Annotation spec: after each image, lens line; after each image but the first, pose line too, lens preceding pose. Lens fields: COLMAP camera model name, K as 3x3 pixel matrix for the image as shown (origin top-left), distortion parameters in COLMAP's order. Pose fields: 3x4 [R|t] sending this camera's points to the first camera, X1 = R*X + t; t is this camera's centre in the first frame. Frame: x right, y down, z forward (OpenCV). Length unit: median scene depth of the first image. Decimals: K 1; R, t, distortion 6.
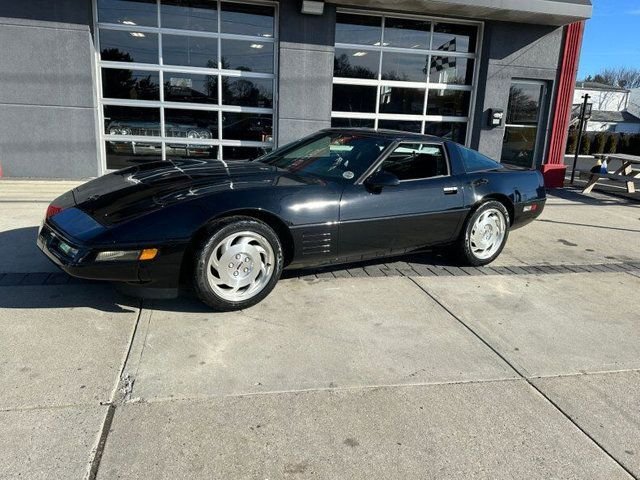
lens RADIAL K [[498.4, 0, 320.0], [0, 498.4, 240.0], [0, 0, 1]] dist [0.110853, -0.165339]
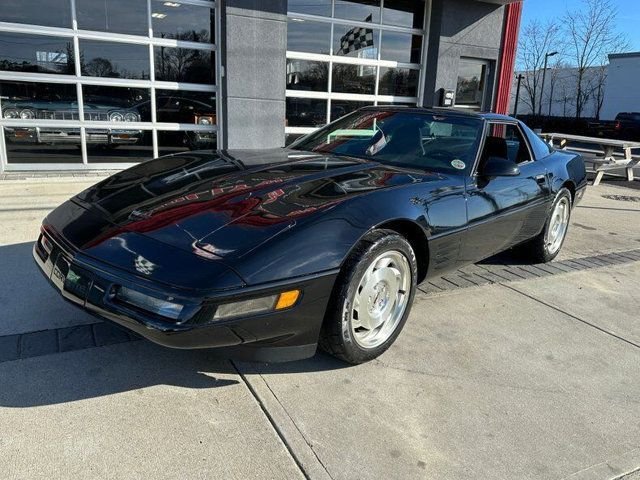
lens RADIAL K [[498.4, 0, 320.0], [0, 498.4, 240.0], [0, 0, 1]] dist [0.110853, -0.165339]
pose [[0.967885, -0.067592, 0.242135, -0.149902], [0.059731, 0.997426, 0.039669, -0.024051], [-0.244193, -0.023932, 0.969431, 0.120446]]
